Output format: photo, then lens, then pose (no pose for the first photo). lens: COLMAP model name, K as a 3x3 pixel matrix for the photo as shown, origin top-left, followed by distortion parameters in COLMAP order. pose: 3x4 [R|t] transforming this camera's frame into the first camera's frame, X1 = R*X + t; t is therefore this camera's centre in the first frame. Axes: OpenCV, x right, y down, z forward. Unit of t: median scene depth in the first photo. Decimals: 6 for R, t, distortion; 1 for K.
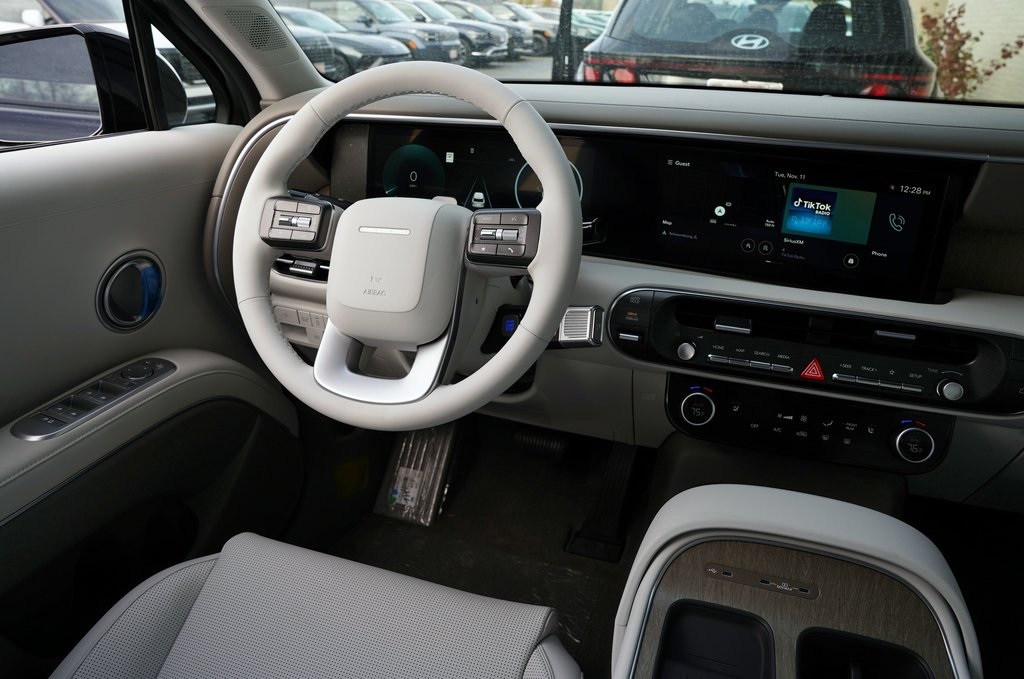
lens RADIAL K [[709.2, 0, 512.0], [0, 709.2, 339.5], [0, 0, 1]] dist [-0.126068, 0.091565]
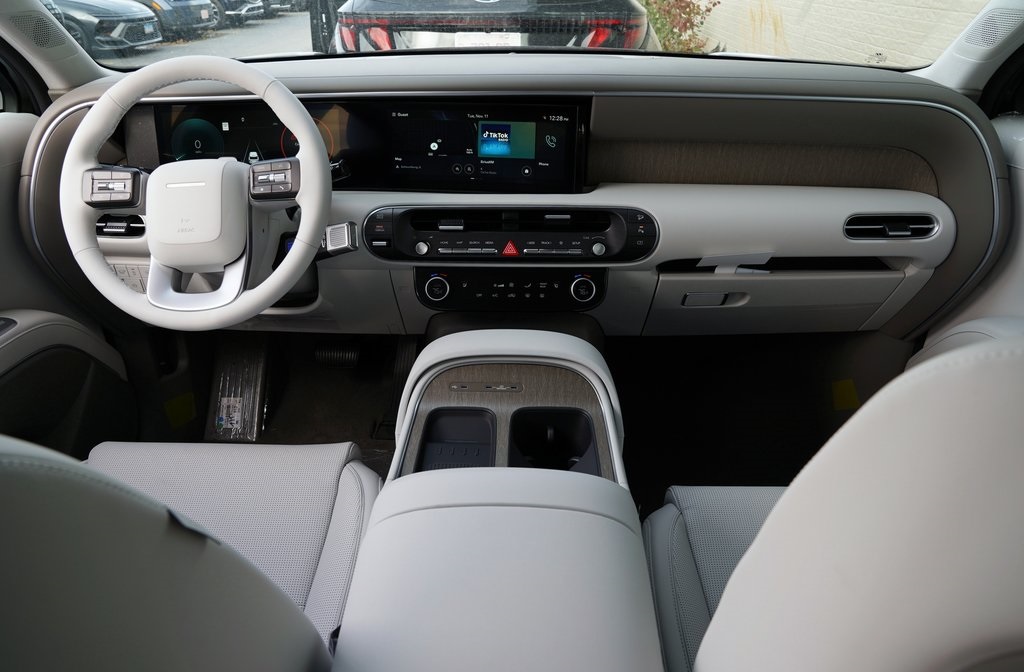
lens RADIAL K [[711.2, 0, 512.0], [0, 711.2, 336.0], [0, 0, 1]] dist [-0.130232, 0.094217]
pose [[0.952270, -0.156045, 0.262359, 0.021077], [0.140284, 0.987043, 0.077890, 0.106823], [-0.271114, -0.037368, 0.961822, -0.422712]]
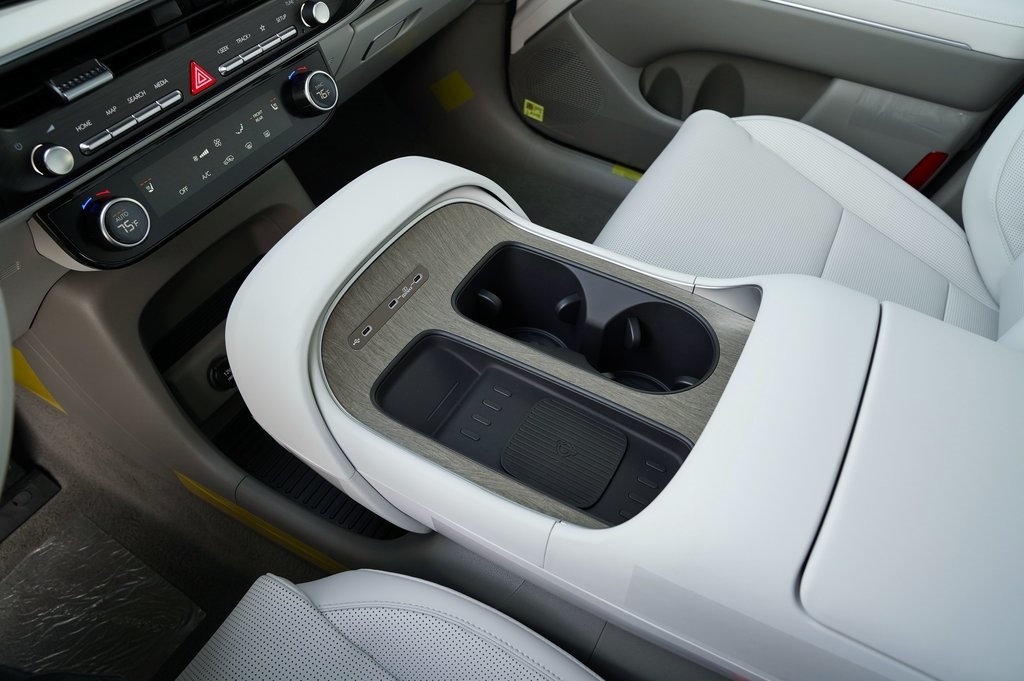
lens RADIAL K [[709.2, 0, 512.0], [0, 709.2, 340.5], [0, 0, 1]] dist [-0.126068, 0.091565]
pose [[0.184357, -0.739638, 0.647262, -0.183564], [0.375510, 0.661596, 0.649062, -0.118475], [-0.908298, 0.123395, 0.399711, 0.433423]]
